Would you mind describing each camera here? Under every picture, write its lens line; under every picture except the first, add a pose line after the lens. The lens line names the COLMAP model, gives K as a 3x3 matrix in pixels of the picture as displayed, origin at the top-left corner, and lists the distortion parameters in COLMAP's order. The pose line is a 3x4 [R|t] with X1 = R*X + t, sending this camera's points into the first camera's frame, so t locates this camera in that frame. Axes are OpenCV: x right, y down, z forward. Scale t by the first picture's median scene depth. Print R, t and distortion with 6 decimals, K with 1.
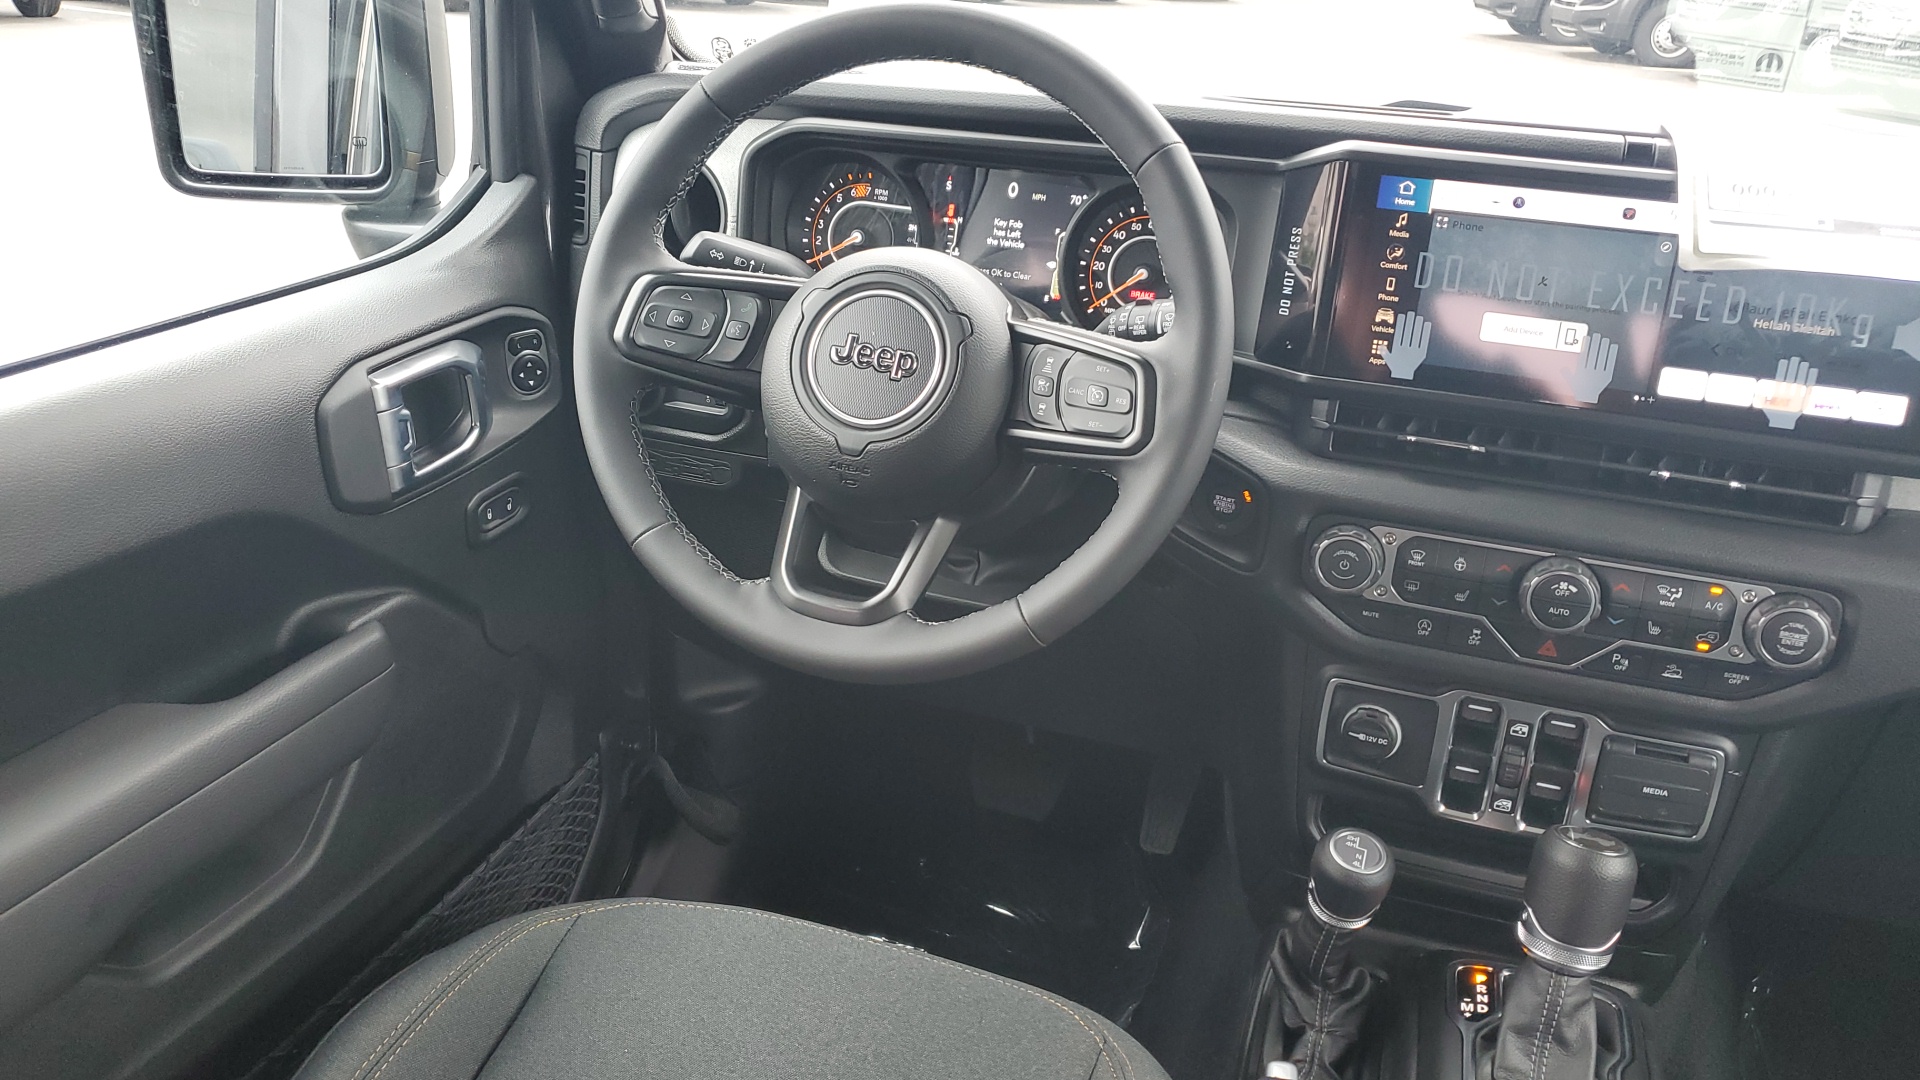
lens RADIAL K [[1520.7, 0, 952.4], [0, 1520.7, 535.4], [0, 0, 1]] dist [0.055251, -0.070240]
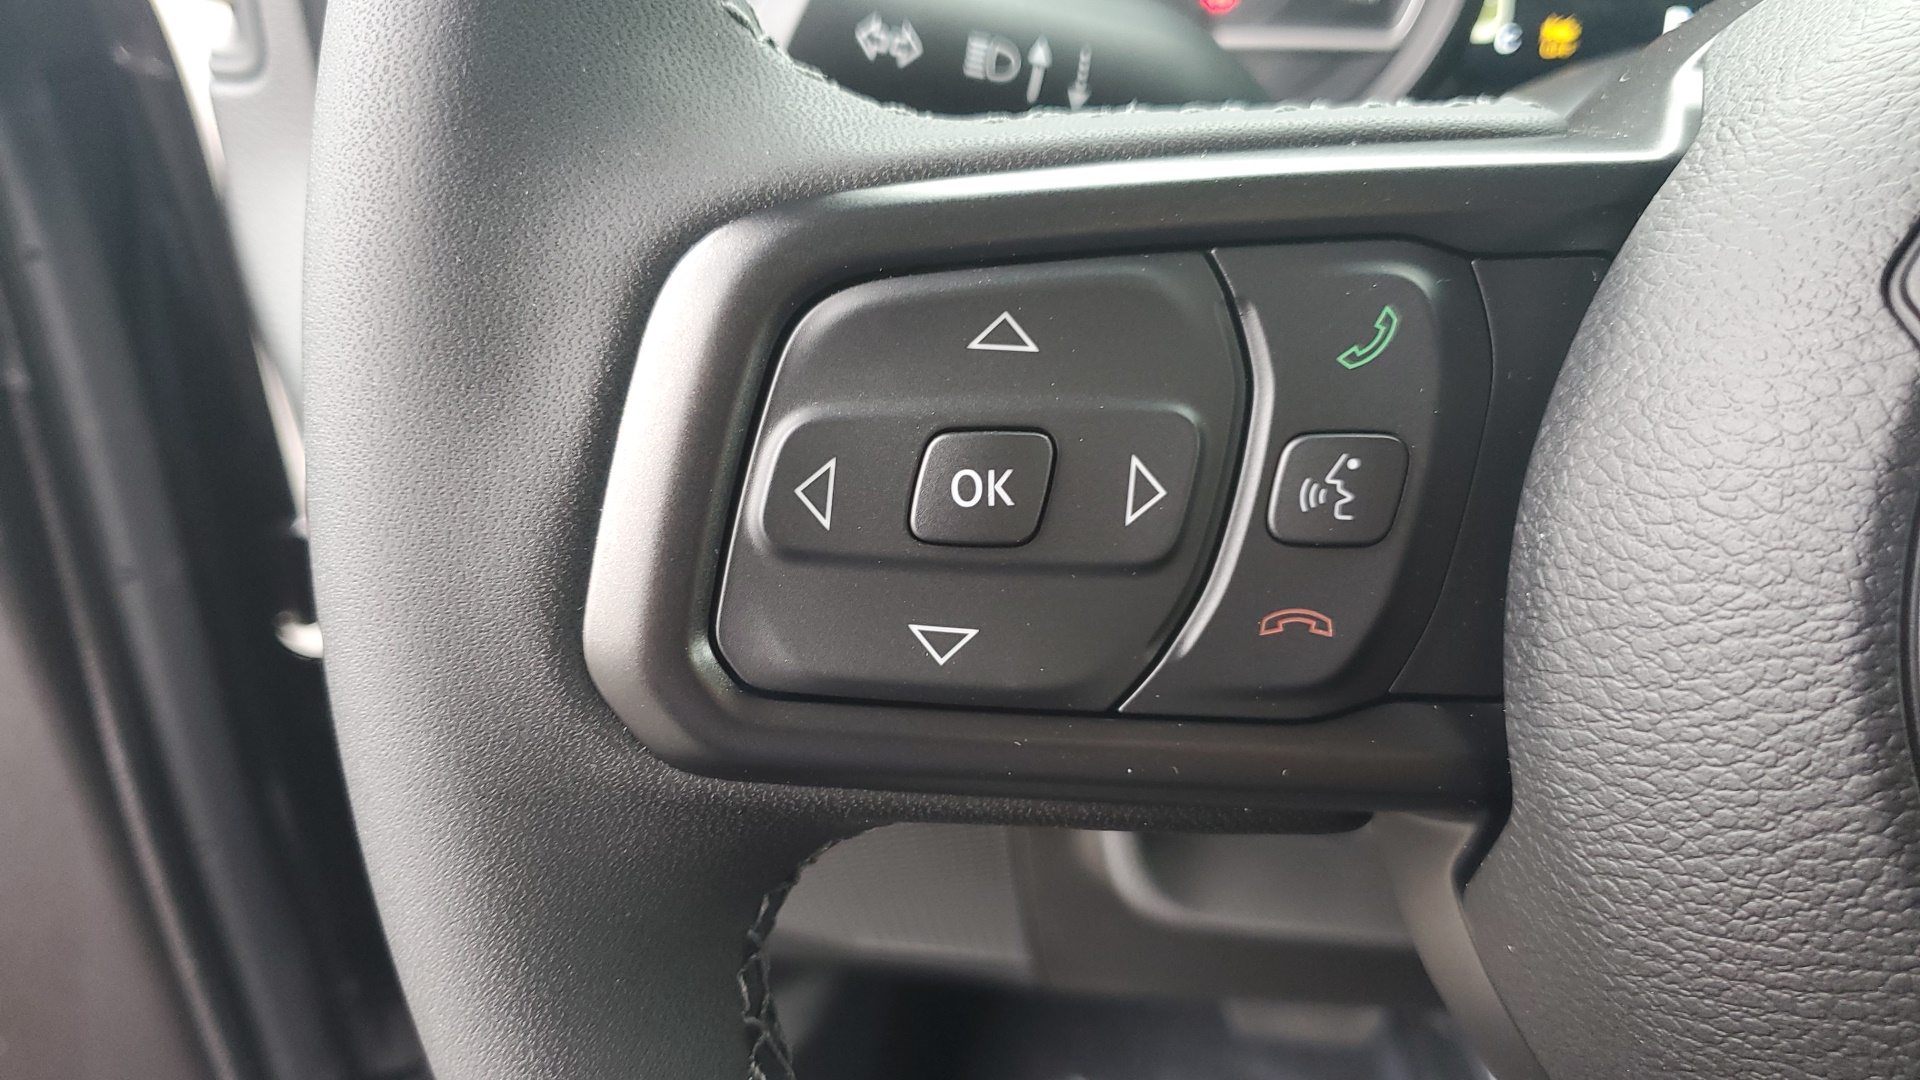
lens RADIAL K [[1520.7, 0, 960.4], [0, 1520.7, 528.6], [0, 0, 1]] dist [0.055251, -0.070240]
pose [[0.974404, -0.178467, 0.136697, -0.201740], [0.156083, 0.974706, 0.159955, -0.161286], [-0.161786, -0.134524, 0.977614, 0.832835]]
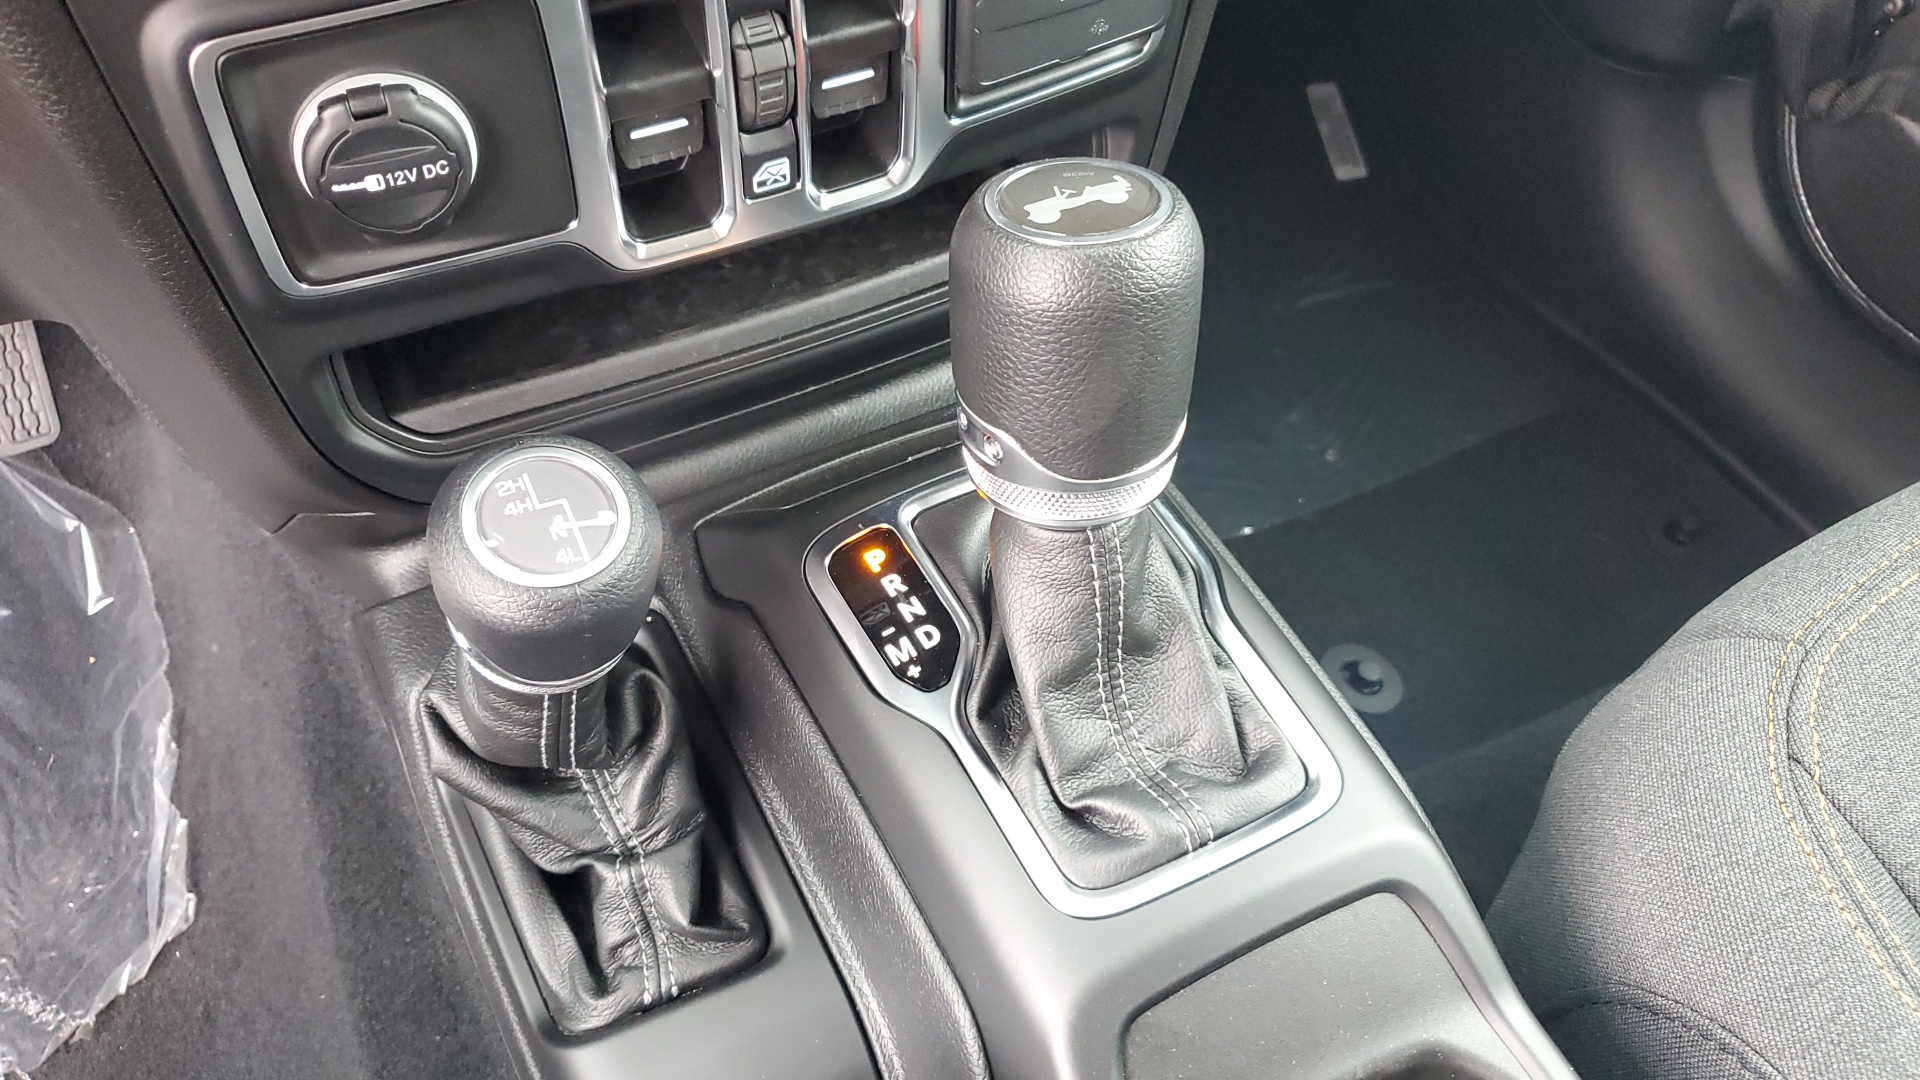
lens RADIAL K [[1520.7, 0, 943.5], [0, 1520.7, 533.6], [0, 0, 1]] dist [0.055251, -0.070240]
pose [[0.699112, -0.569773, 0.431974, 0.179446], [0.277190, 0.772876, 0.570814, 0.038355], [-0.659096, -0.279324, 0.698262, 0.711668]]
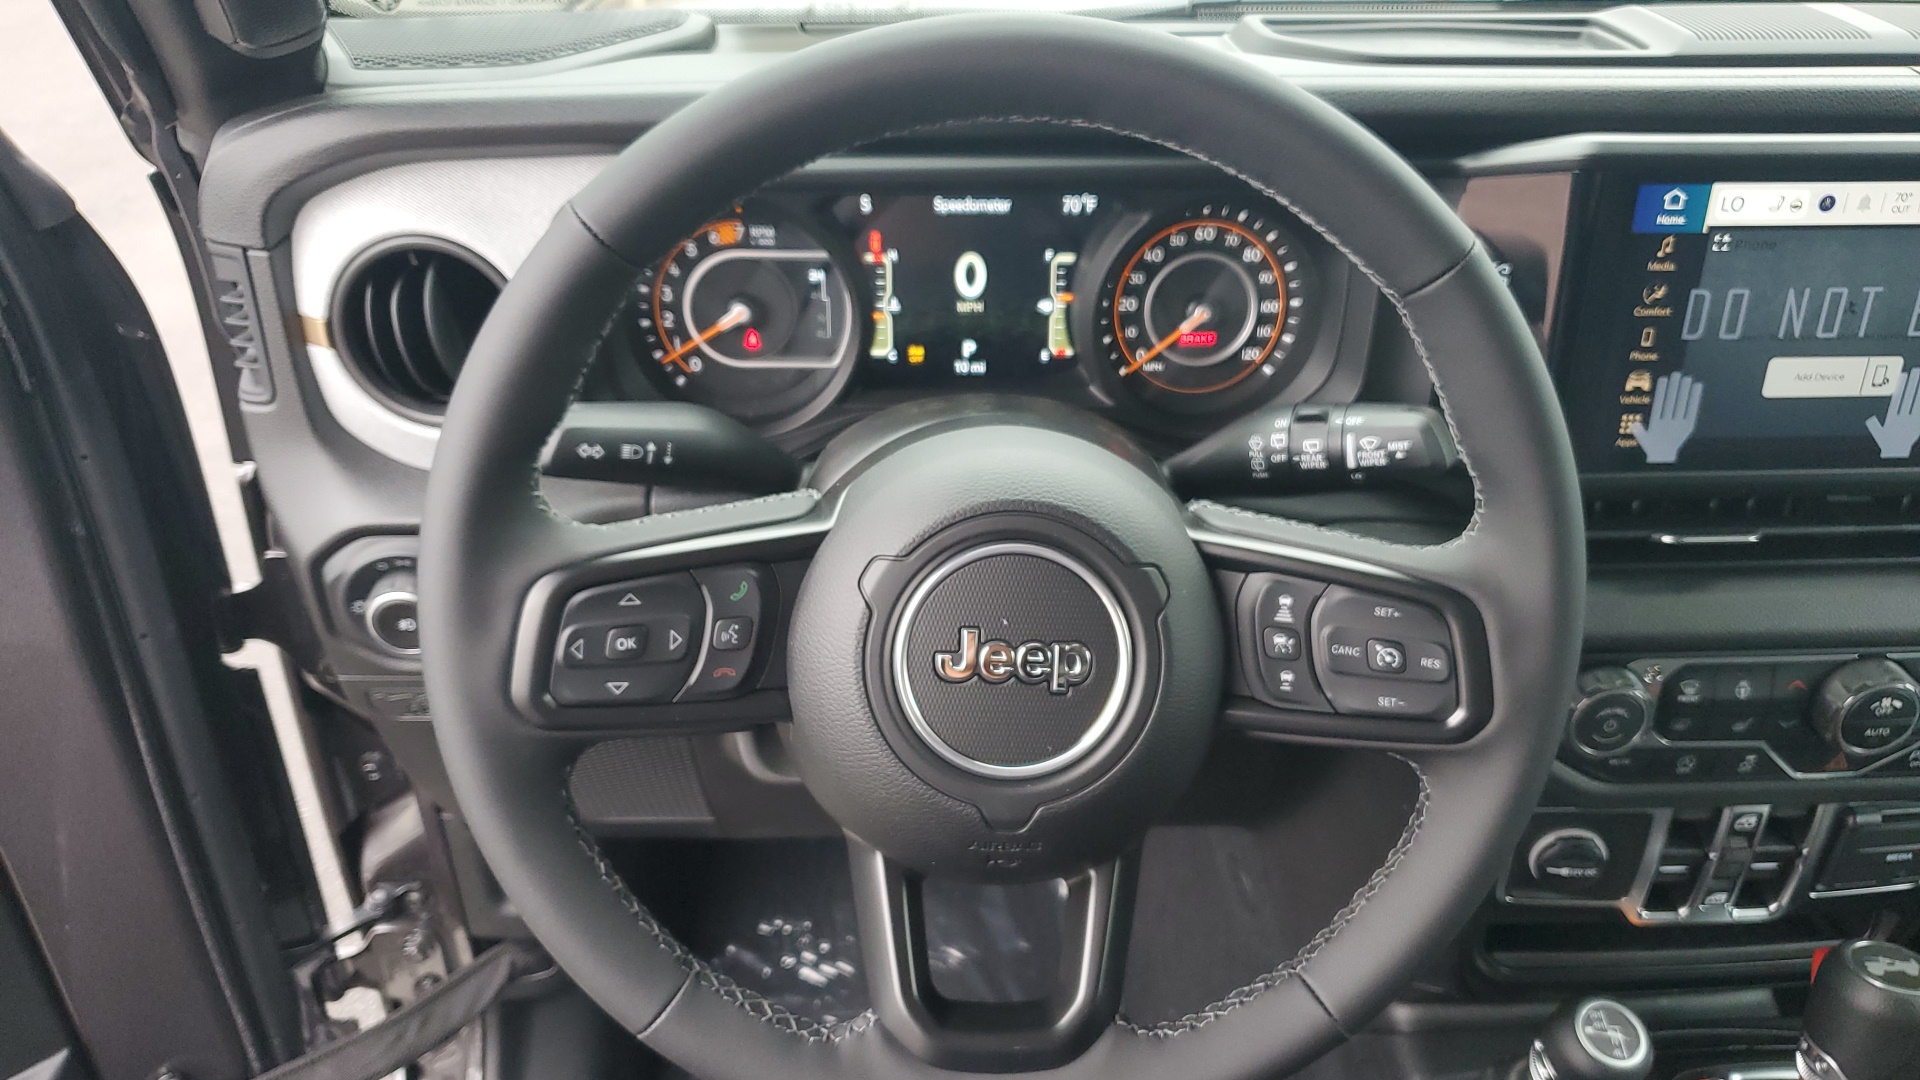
lens RADIAL K [[1520.7, 0, 988.4], [0, 1520.7, 569.5], [0, 0, 1]] dist [0.055251, -0.070240]
pose [[0.923878, -0.244231, 0.294621, -0.212434], [0.165885, 0.949366, 0.266807, -0.291851], [-0.344865, -0.197624, 0.917613, 0.437294]]
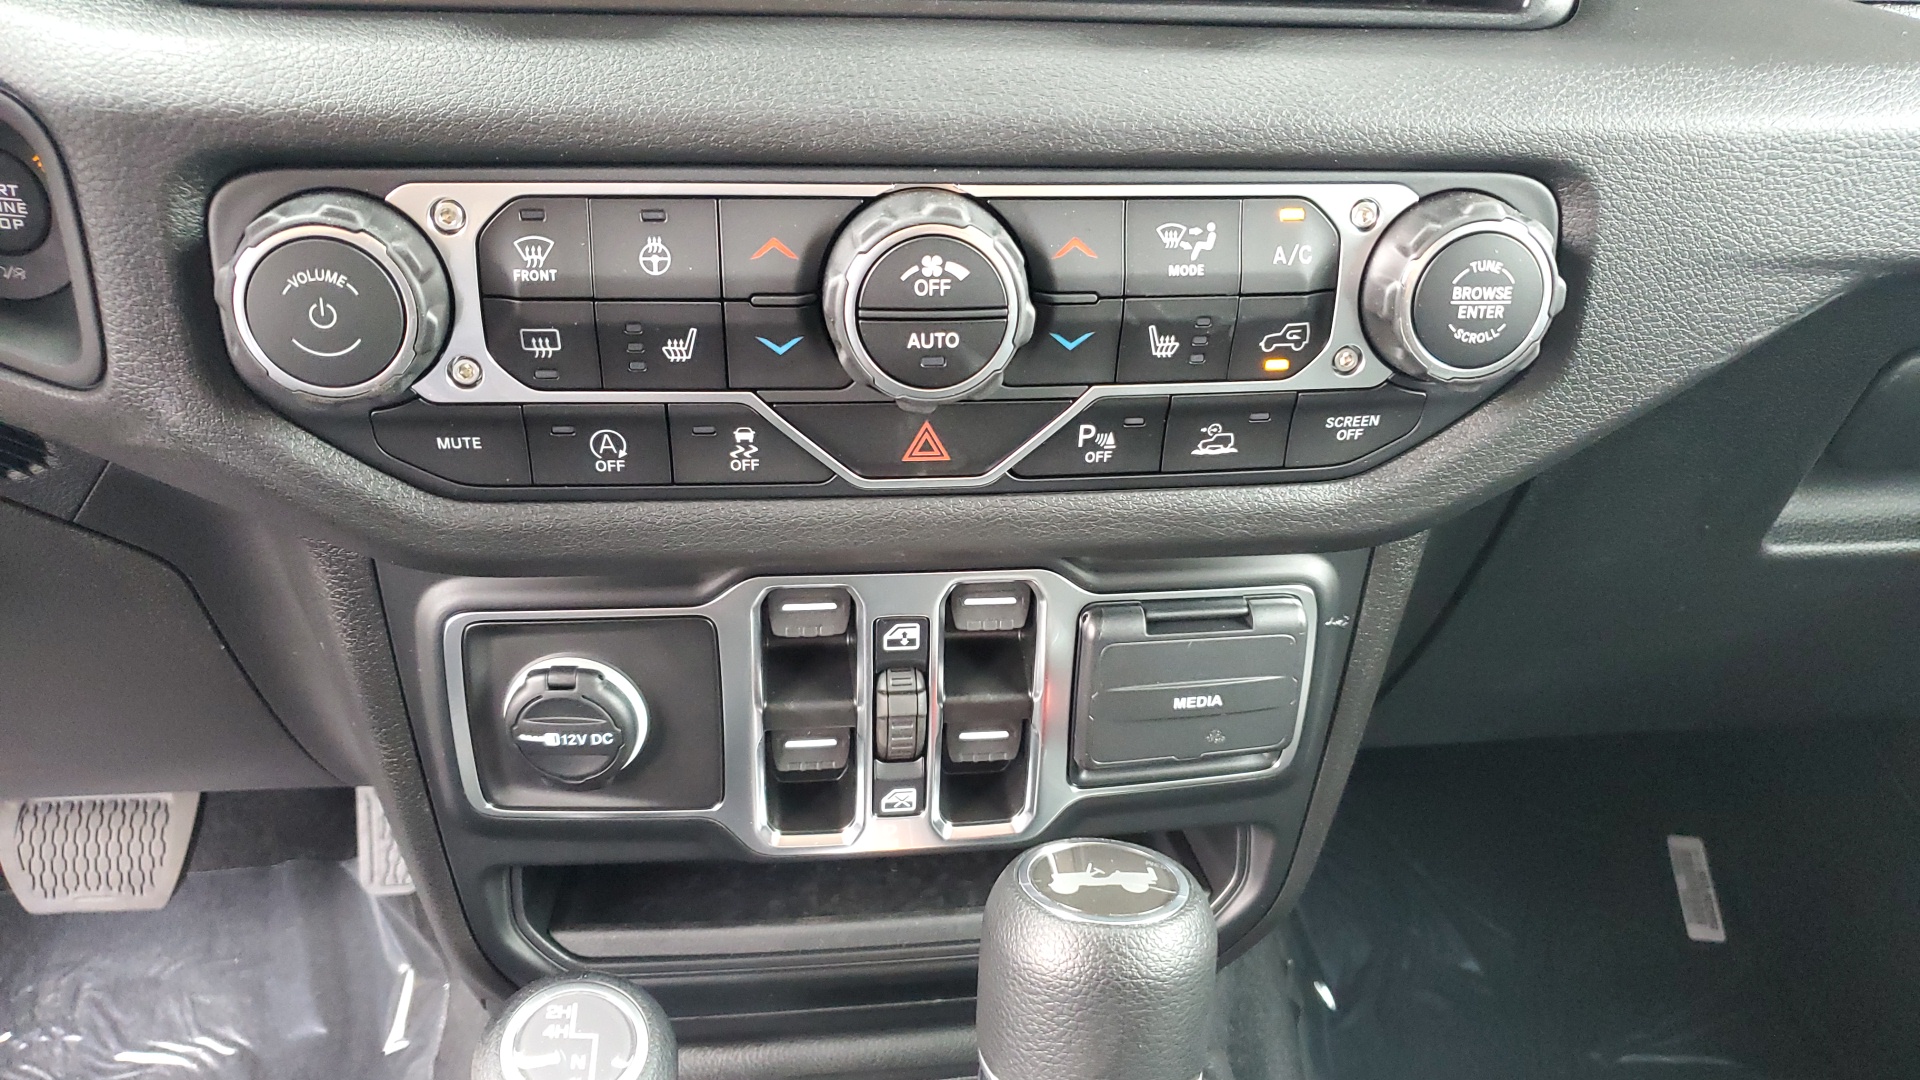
lens RADIAL K [[1520.7, 0, 1003.9], [0, 1520.7, 589.9], [0, 0, 1]] dist [0.055251, -0.070240]
pose [[0.896737, -0.233858, 0.375729, 0.247657], [0.171734, 0.966334, 0.191587, 0.038535], [-0.407884, -0.107277, 0.906709, 0.624235]]
